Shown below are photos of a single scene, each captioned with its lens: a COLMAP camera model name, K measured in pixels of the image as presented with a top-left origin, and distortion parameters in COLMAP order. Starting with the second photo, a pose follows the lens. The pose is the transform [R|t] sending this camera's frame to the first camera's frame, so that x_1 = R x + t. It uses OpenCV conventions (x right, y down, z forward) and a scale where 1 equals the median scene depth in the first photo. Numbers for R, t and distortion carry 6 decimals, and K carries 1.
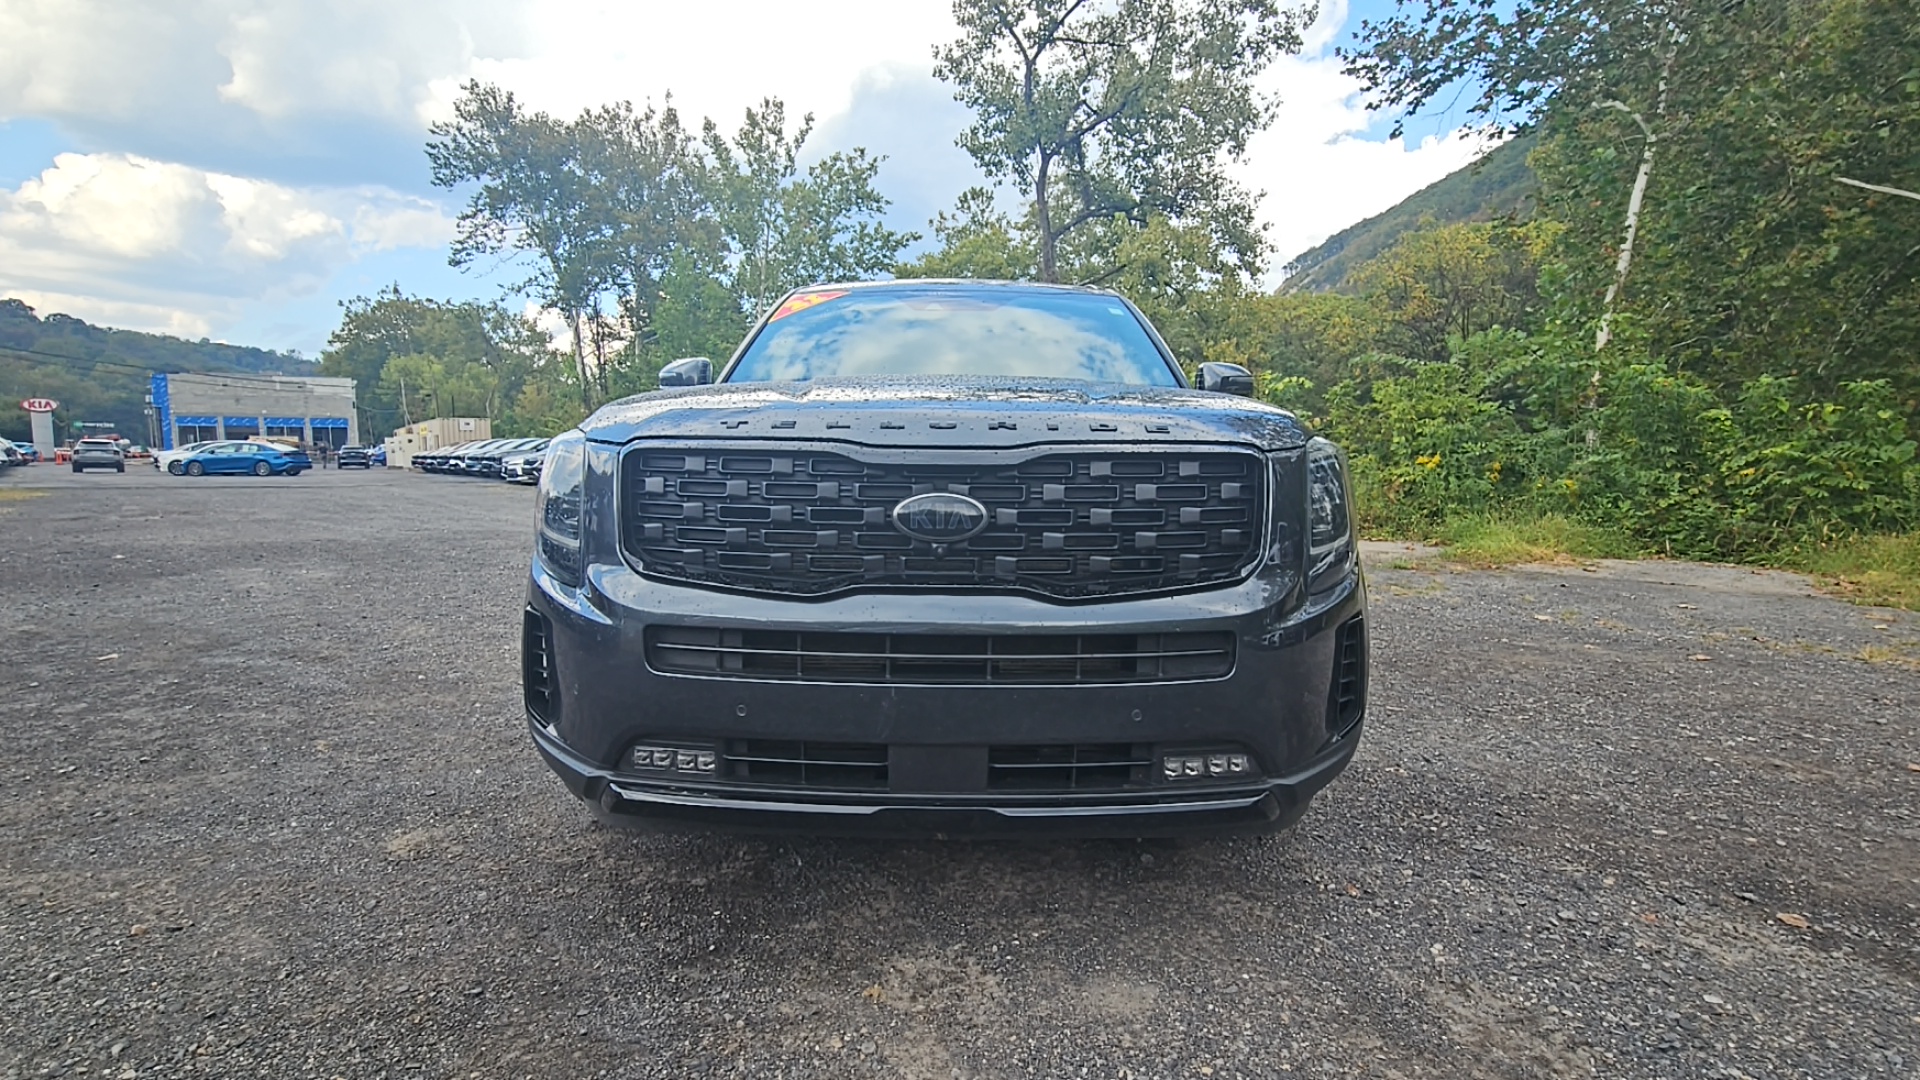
lens RADIAL K [[861.6, 0, 960.1], [0, 861.6, 534.4], [0, 0, 1]] dist [0.010496, -0.007715]
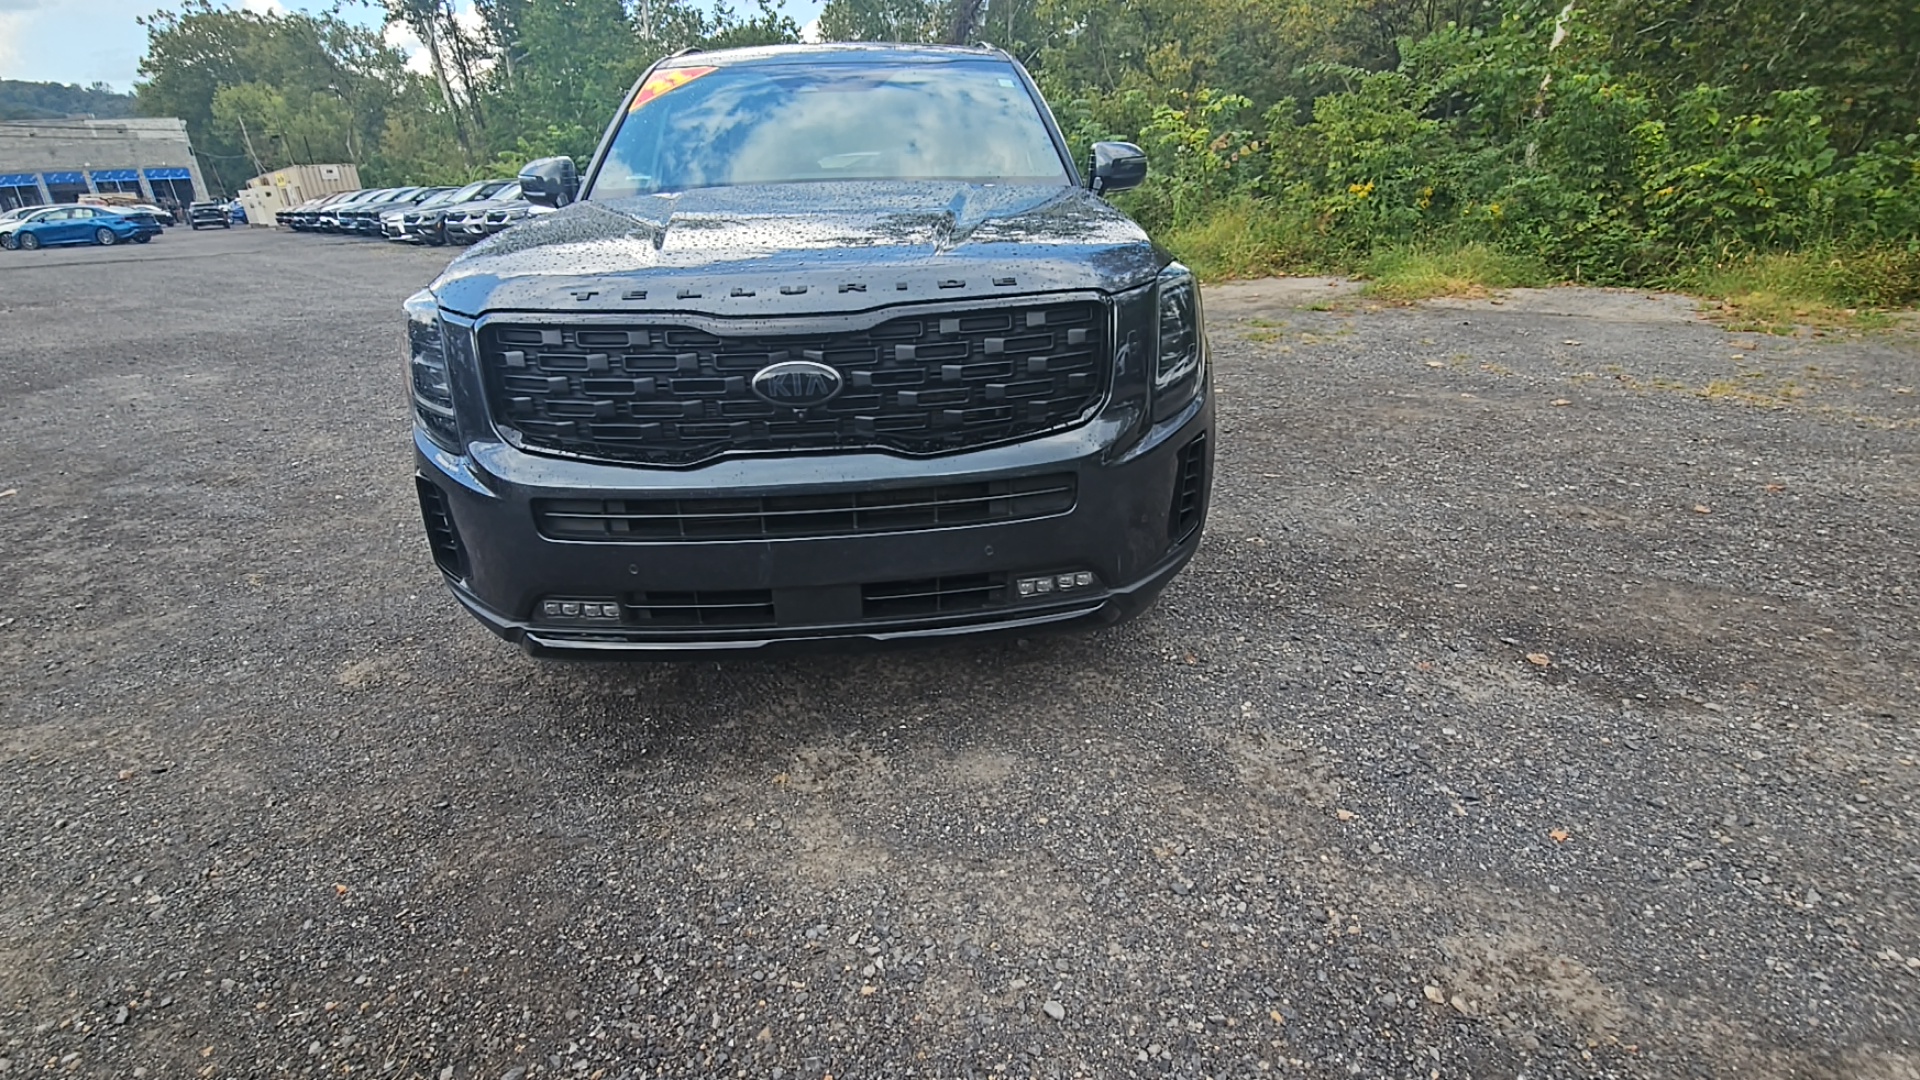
lens RADIAL K [[855.9, 0, 959.8], [0, 855.9, 539.2], [0, 0, 1]] dist [0.008219, -0.006675]
pose [[0.996451, -0.060550, 0.058482, 0.080548], [0.040567, 0.954124, 0.296651, -0.112012], [-0.073761, -0.293226, 0.953194, -0.054709]]
